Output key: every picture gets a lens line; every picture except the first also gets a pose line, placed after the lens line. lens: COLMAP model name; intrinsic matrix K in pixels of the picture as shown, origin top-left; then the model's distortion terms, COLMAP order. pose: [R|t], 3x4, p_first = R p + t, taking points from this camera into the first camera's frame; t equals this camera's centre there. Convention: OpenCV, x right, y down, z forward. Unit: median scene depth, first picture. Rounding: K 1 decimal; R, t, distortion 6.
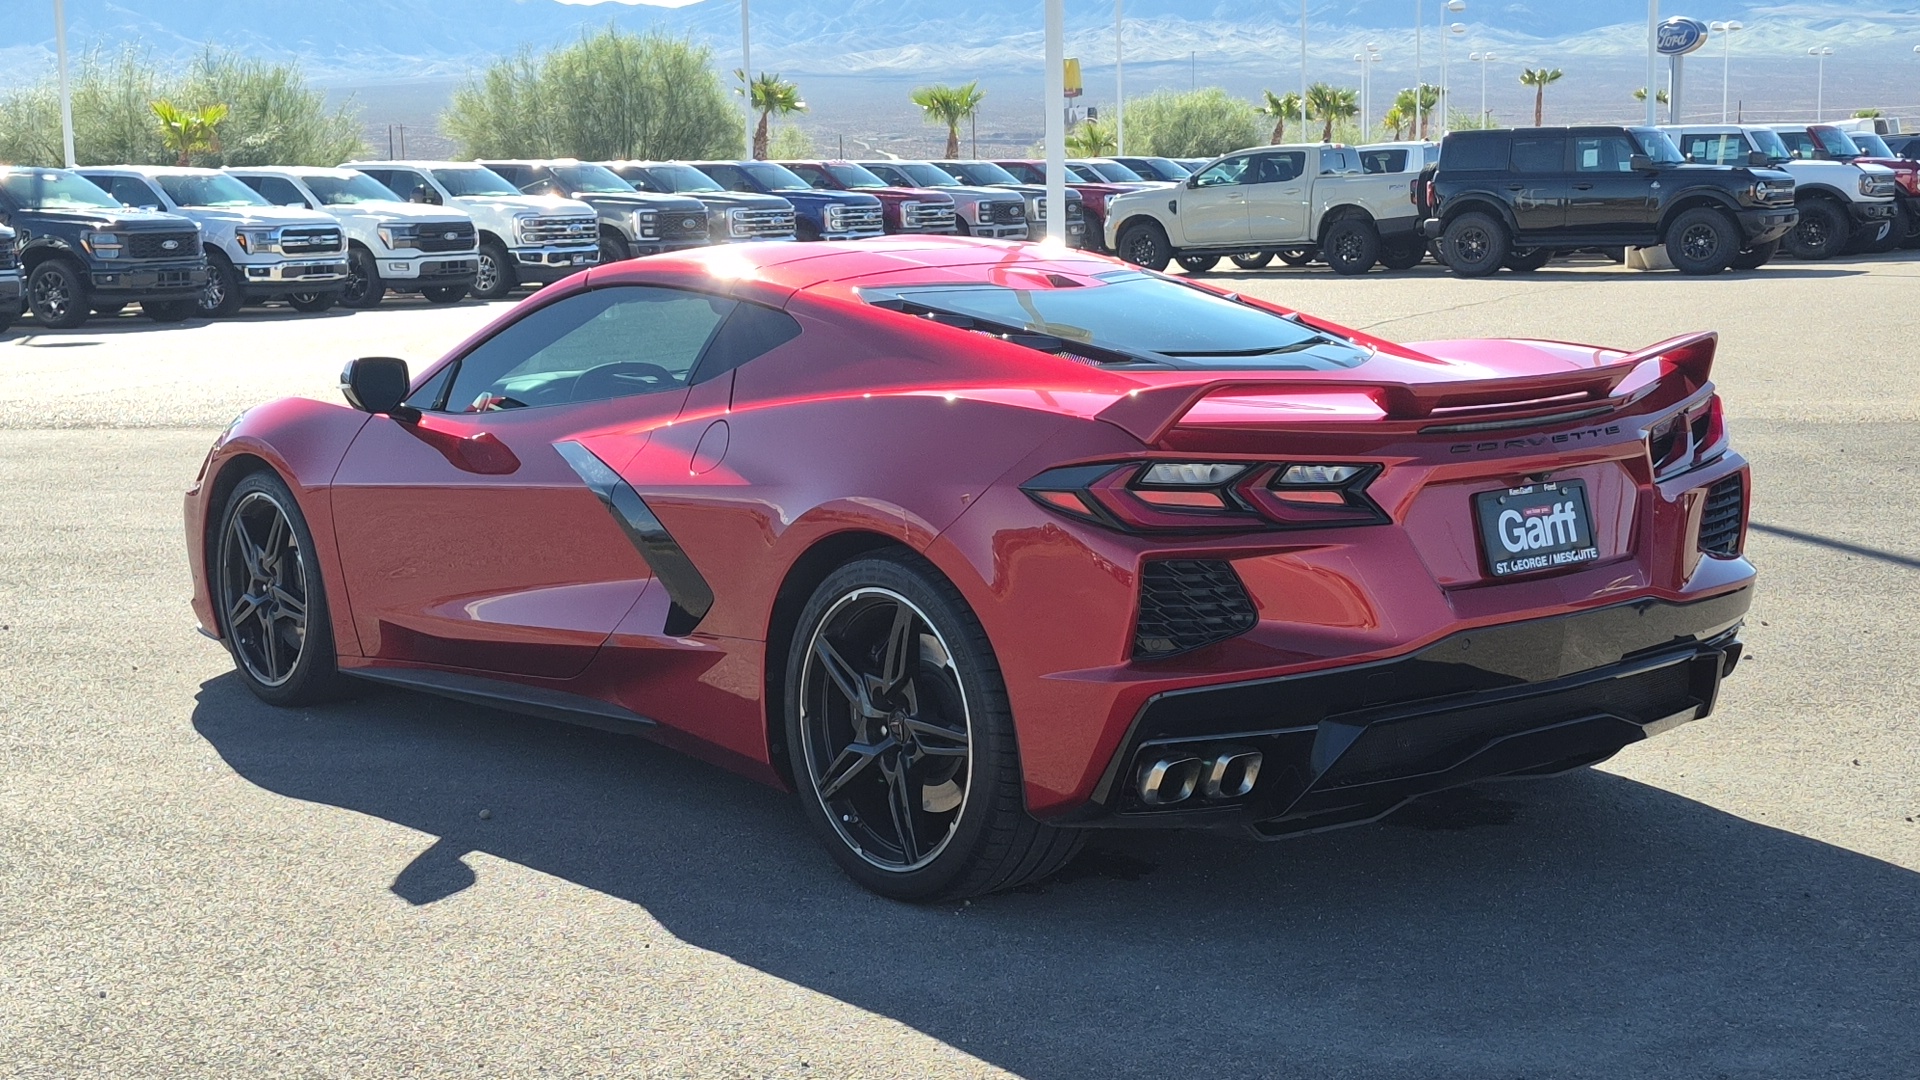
lens RADIAL K [[2767.9, 0, 960.0], [0, 2767.9, 540.0], [0, 0, 1]] dist [0.106942, 0.030021]
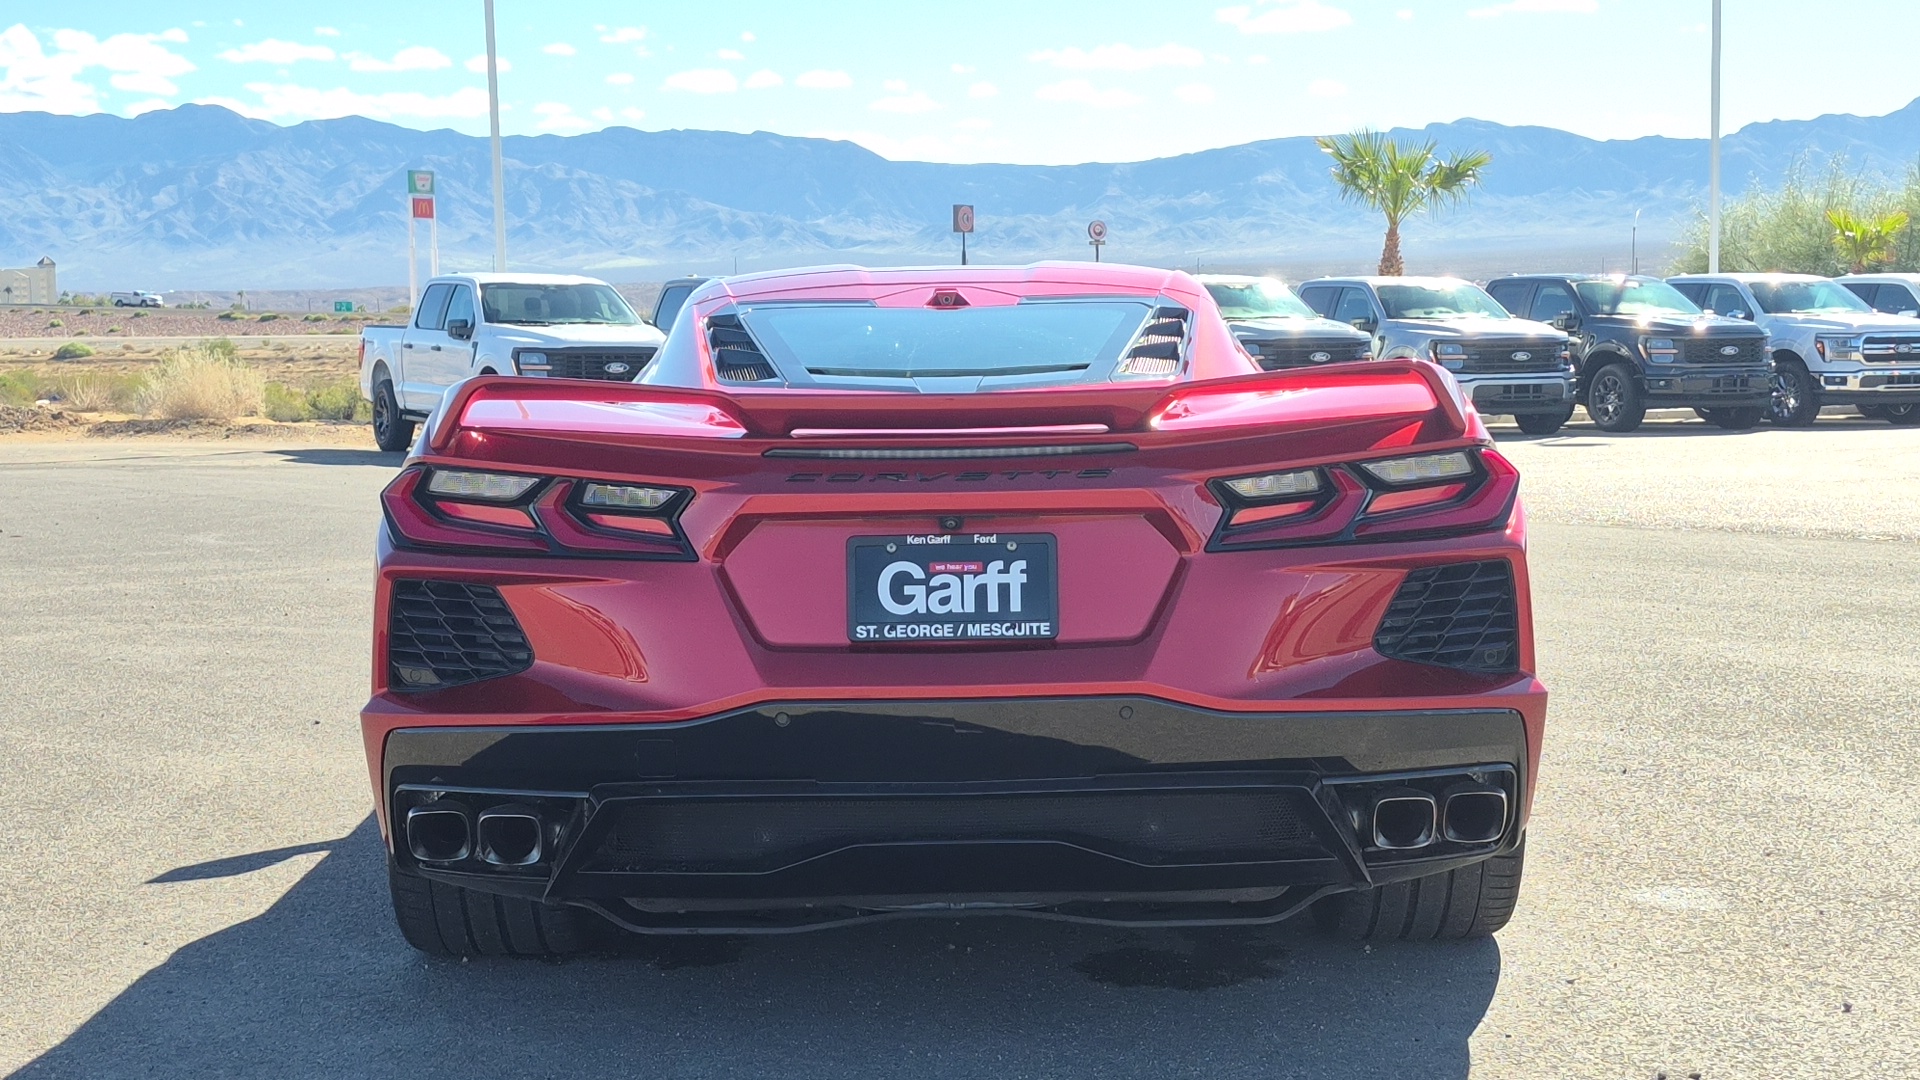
lens RADIAL K [[2767.9, 0, 960.0], [0, 2767.9, 540.0], [0, 0, 1]] dist [0.106942, 0.030021]
pose [[0.778295, 0.060371, -0.624990, 0.691943], [-0.088639, 0.995963, -0.014176, -0.007039], [0.621611, 0.066432, 0.780504, 0.382646]]
